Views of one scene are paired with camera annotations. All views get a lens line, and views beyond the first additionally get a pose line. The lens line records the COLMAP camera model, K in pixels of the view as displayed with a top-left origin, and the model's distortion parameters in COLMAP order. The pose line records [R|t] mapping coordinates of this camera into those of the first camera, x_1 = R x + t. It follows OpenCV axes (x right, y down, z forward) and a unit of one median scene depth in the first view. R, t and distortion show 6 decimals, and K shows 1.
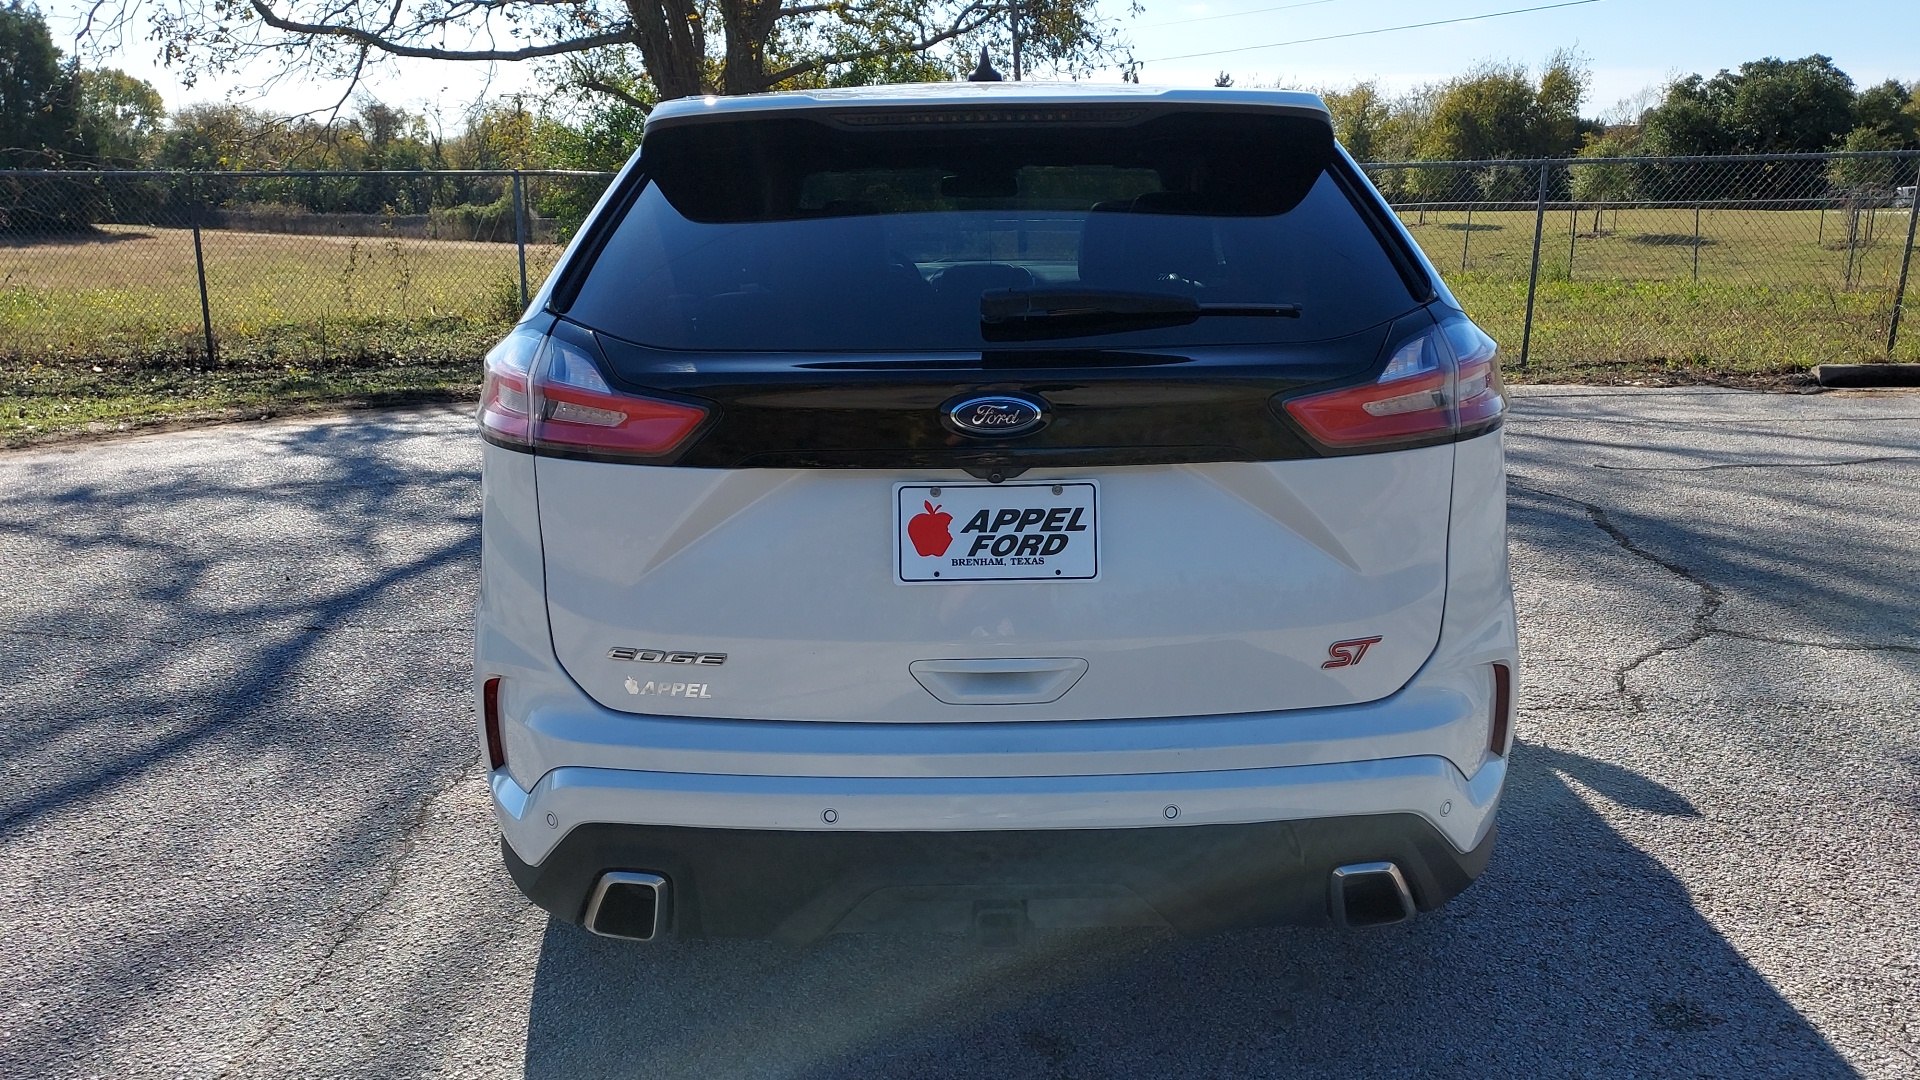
lens RADIAL K [[1419.1, 0, 1028.1], [0, 1419.1, 536.6], [0, 0, 1]] dist [0.004062, 0.001802]
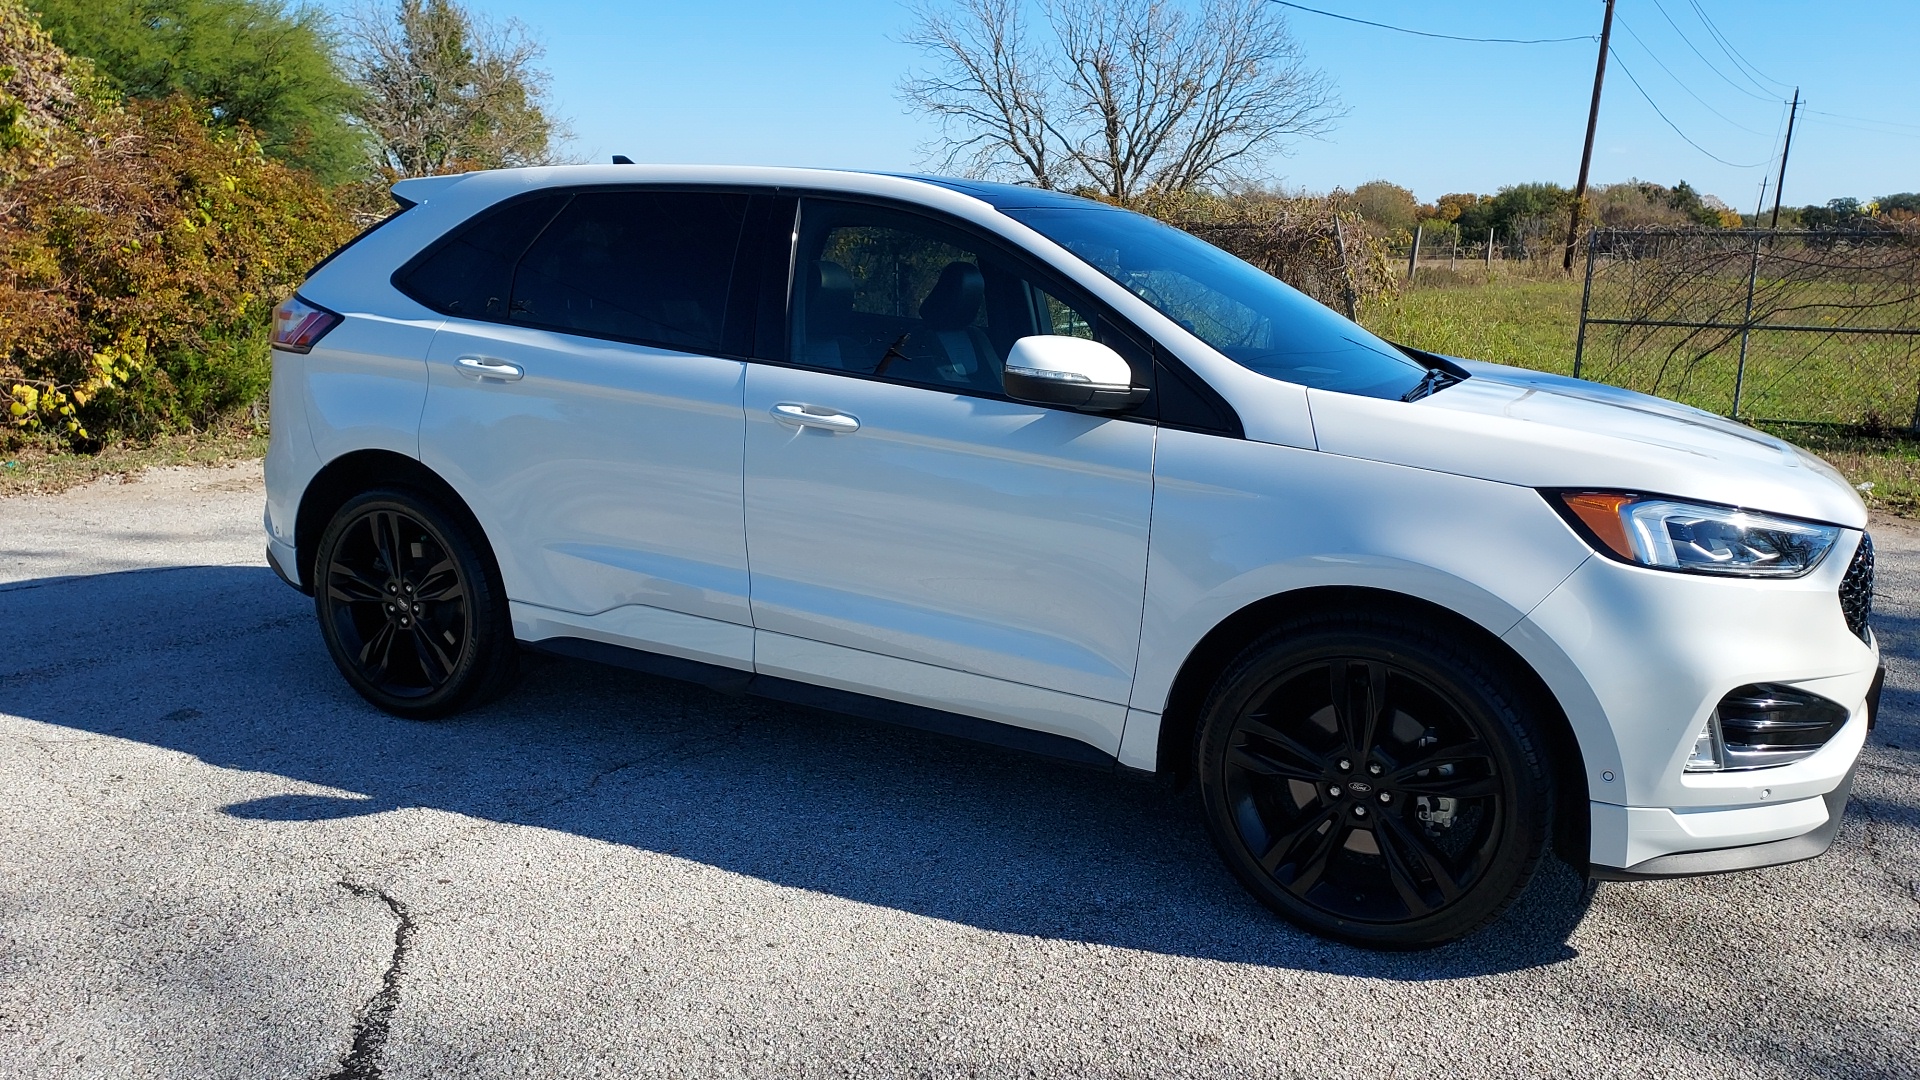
lens RADIAL K [[1402.3, 0, 966.9], [0, 1402.3, 540.2], [0, 0, 1]] dist [0.097646, -0.146316]
pose [[-0.510409, 0.158061, -0.845281, 0.091583], [-0.237915, 0.918638, 0.315439, -0.040120], [0.826365, 0.362108, -0.431276, 0.160823]]
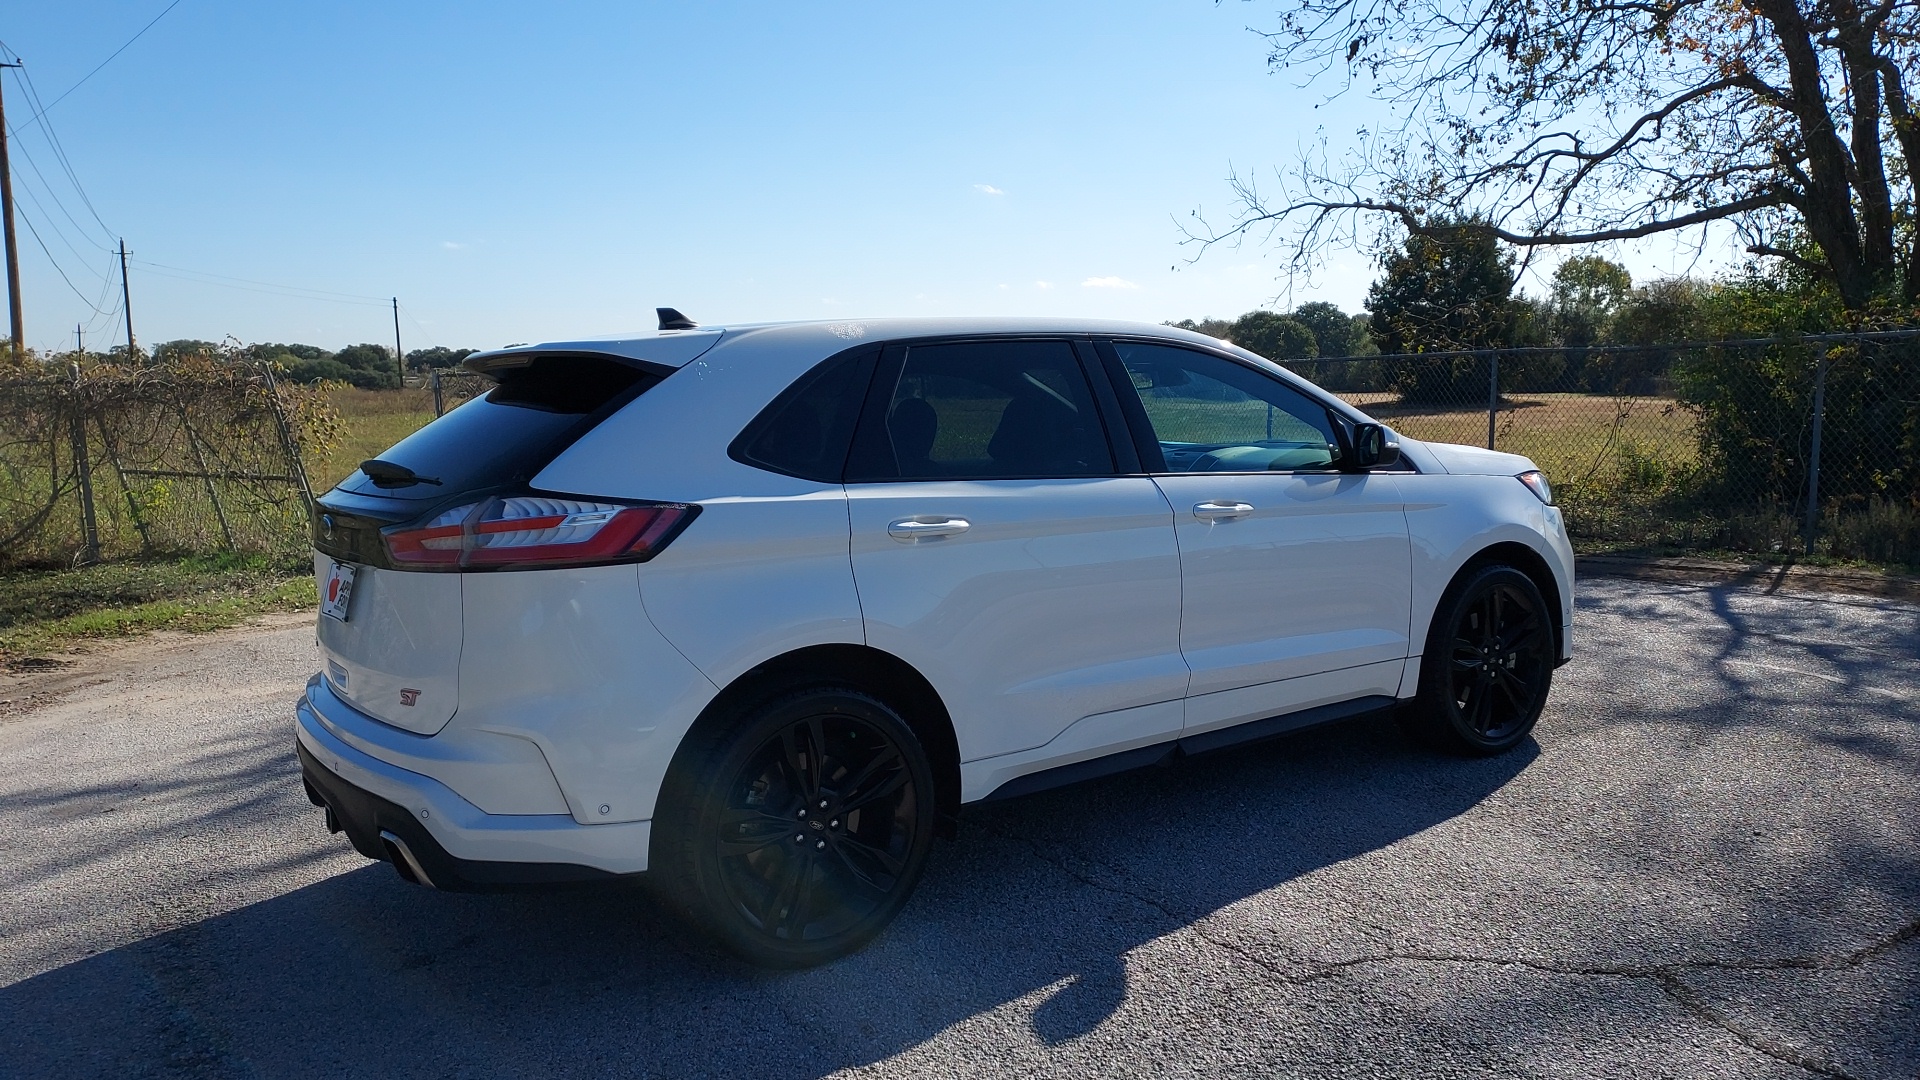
lens RADIAL K [[1402.3, 0, 966.9], [0, 1402.3, 540.2], [0, 0, 1]] dist [0.097646, -0.146316]
pose [[0.526410, 0.072867, -0.847102, 0.104383], [-0.164947, 0.986144, -0.017674, -0.009144], [0.834077, 0.149031, 0.531136, 0.035588]]
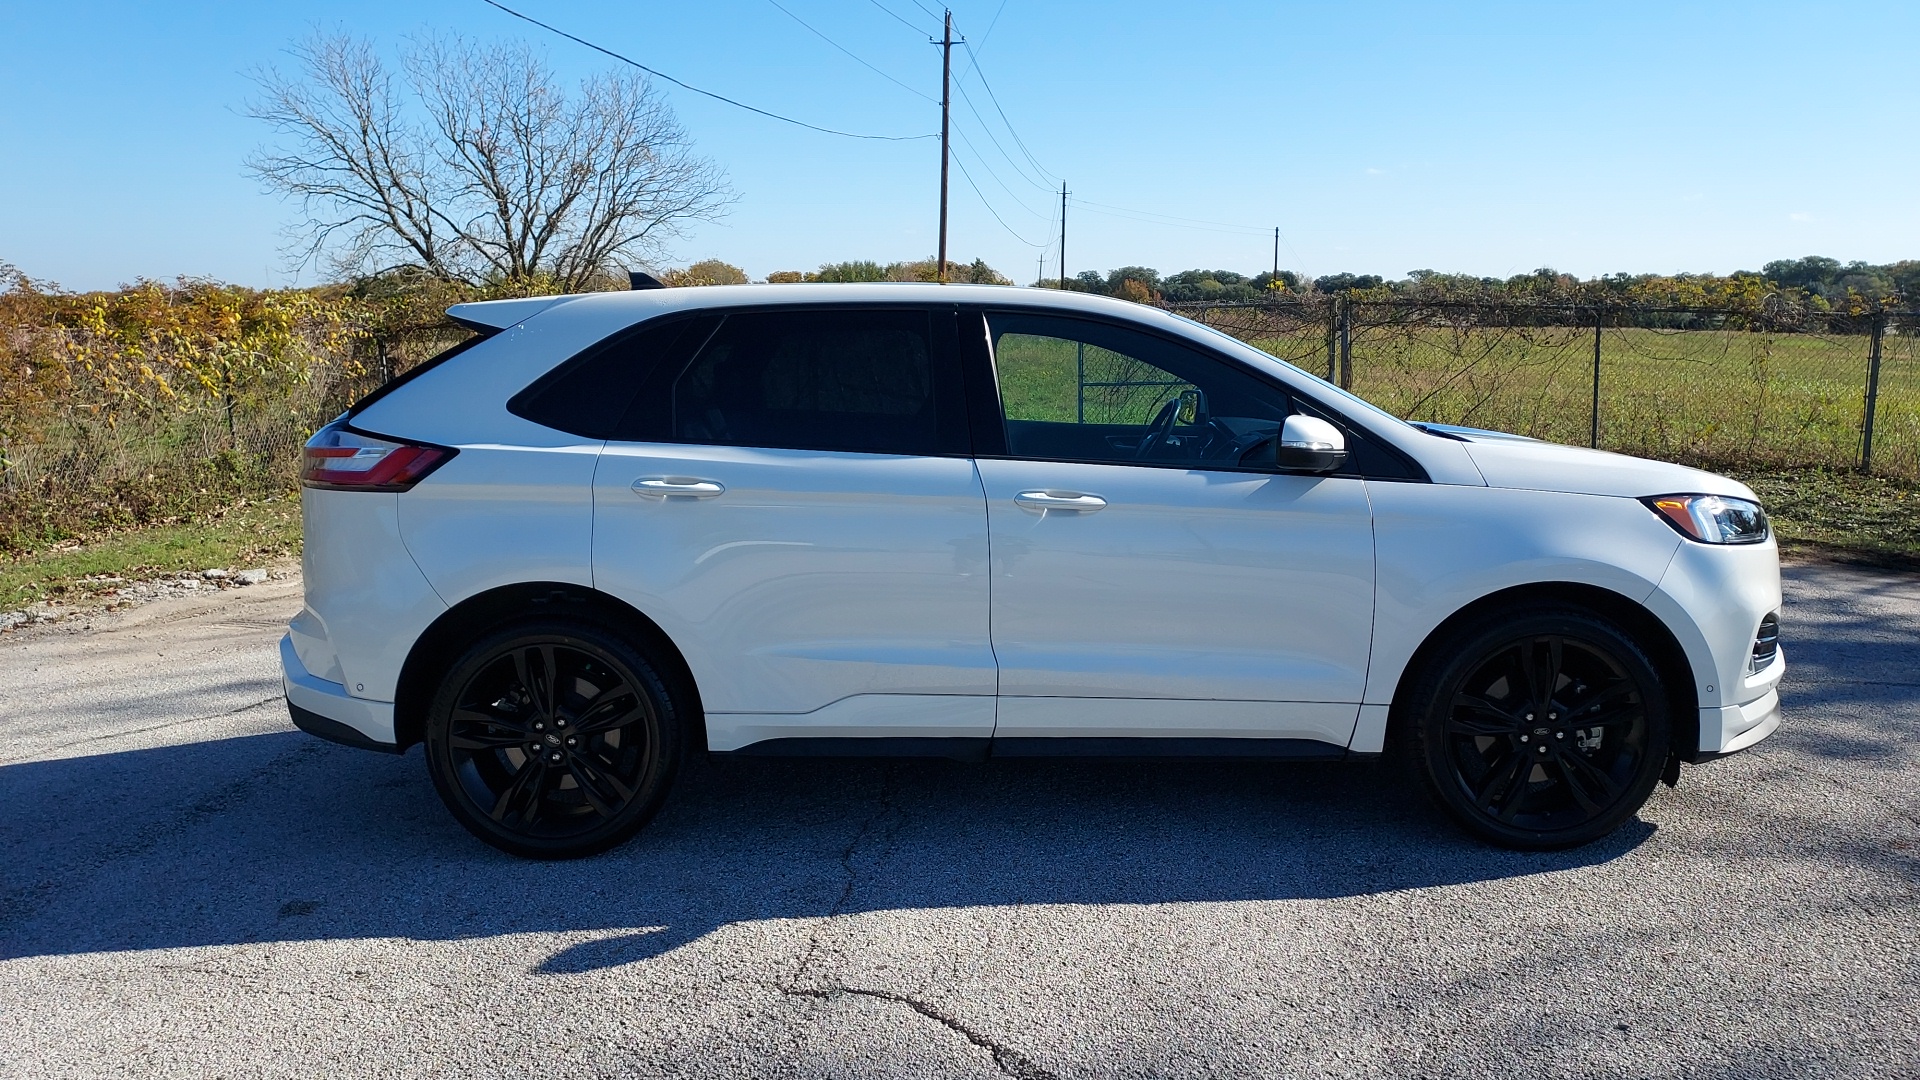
lens RADIAL K [[1402.3, 0, 966.9], [0, 1402.3, 540.2], [0, 0, 1]] dist [0.097646, -0.146316]
pose [[-0.069808, 0.146159, -0.986795, 0.121586], [-0.232257, 0.959642, 0.158568, -0.028745], [0.970146, 0.240259, -0.033044, 0.109146]]
